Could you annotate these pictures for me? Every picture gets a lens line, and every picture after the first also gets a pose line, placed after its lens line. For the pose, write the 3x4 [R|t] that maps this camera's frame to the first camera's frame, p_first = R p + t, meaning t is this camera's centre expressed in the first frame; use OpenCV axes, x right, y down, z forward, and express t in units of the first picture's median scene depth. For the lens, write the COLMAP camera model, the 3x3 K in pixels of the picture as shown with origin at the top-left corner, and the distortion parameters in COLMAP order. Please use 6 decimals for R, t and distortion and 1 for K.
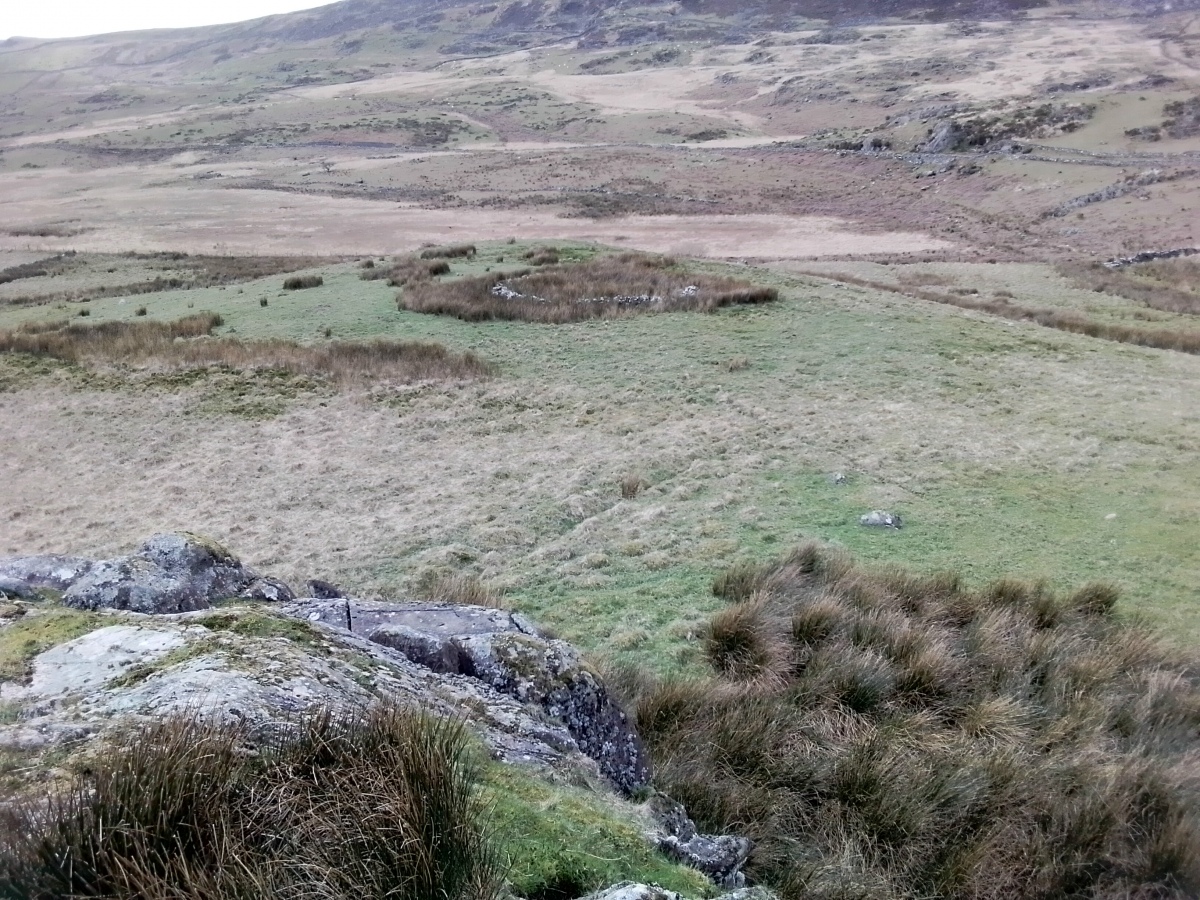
lens RADIAL K [[935.8, 0, 599.2], [0, 935.8, 448.3], [0, 0, 1]] dist [0.012571, -0.032504]
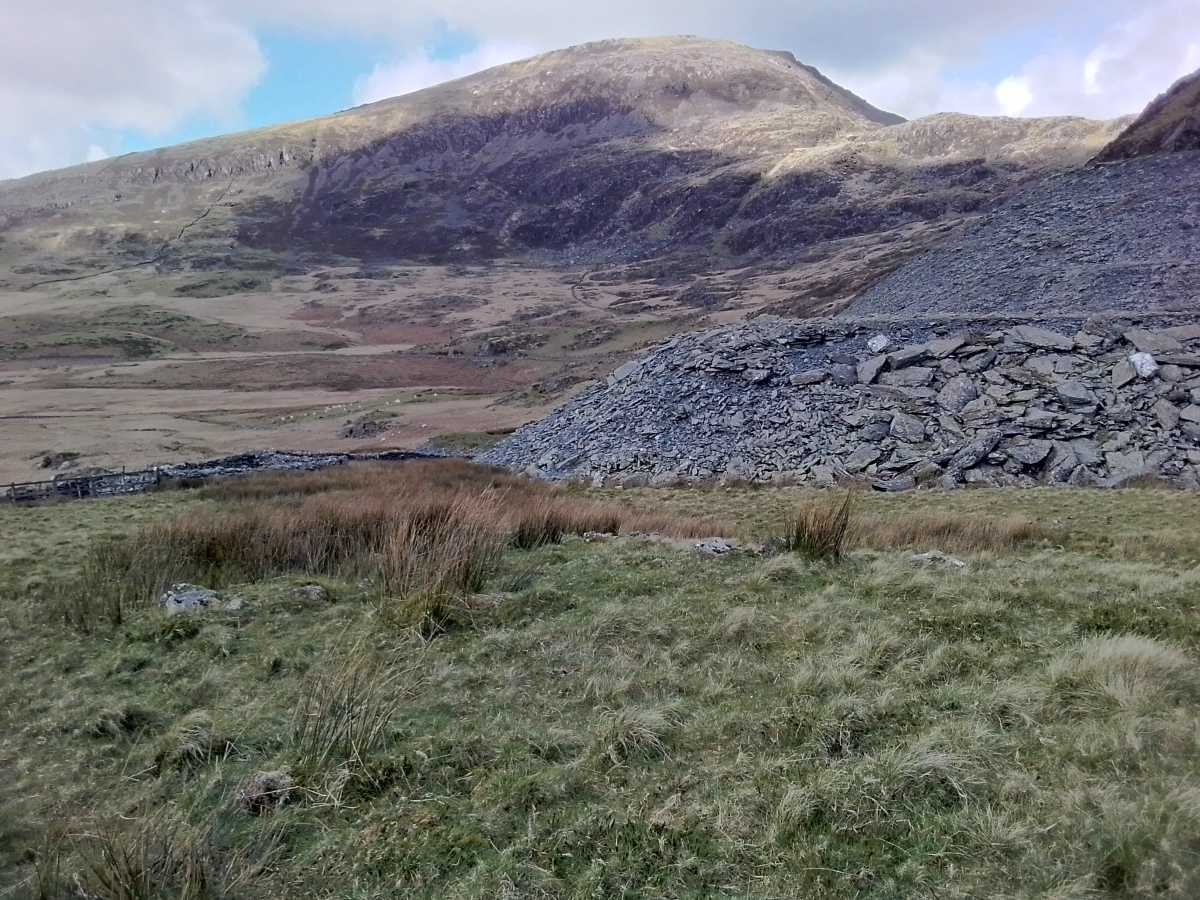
lens RADIAL K [[935.8, 0, 594.6], [0, 935.8, 452.7], [0, 0, 1]] dist [0.012571, -0.032504]
pose [[0.865356, -0.078984, 0.494894, -0.233586], [0.169542, 0.975416, -0.140782, 0.113775], [-0.471608, 0.205732, 0.857473, -0.424320]]
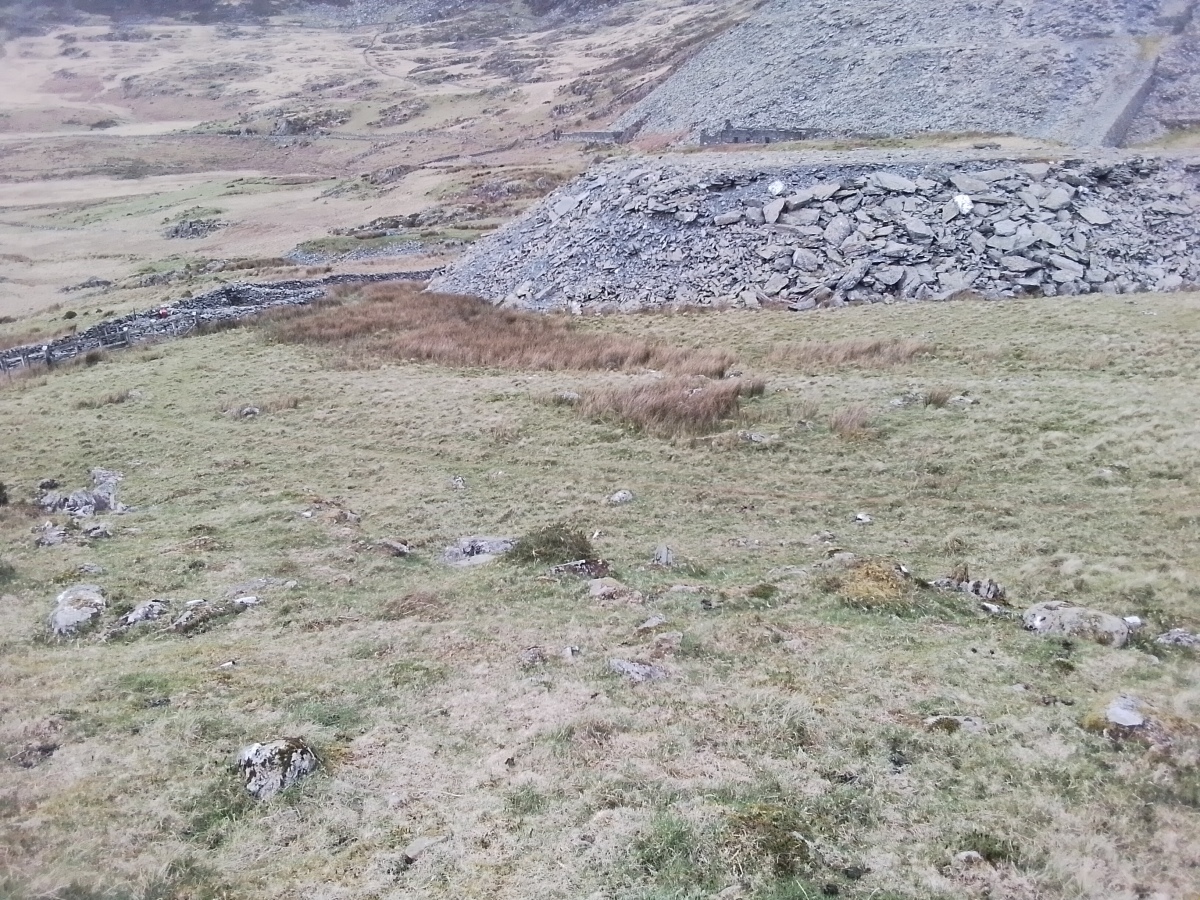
lens RADIAL K [[935.8, 0, 594.8], [0, 935.8, 449.2], [0, 0, 1]] dist [0.012571, -0.032504]
pose [[0.739930, -0.256222, 0.621976, -0.262717], [0.227300, 0.965466, 0.127315, 0.106636], [-0.633118, 0.047171, 0.772617, -0.436507]]
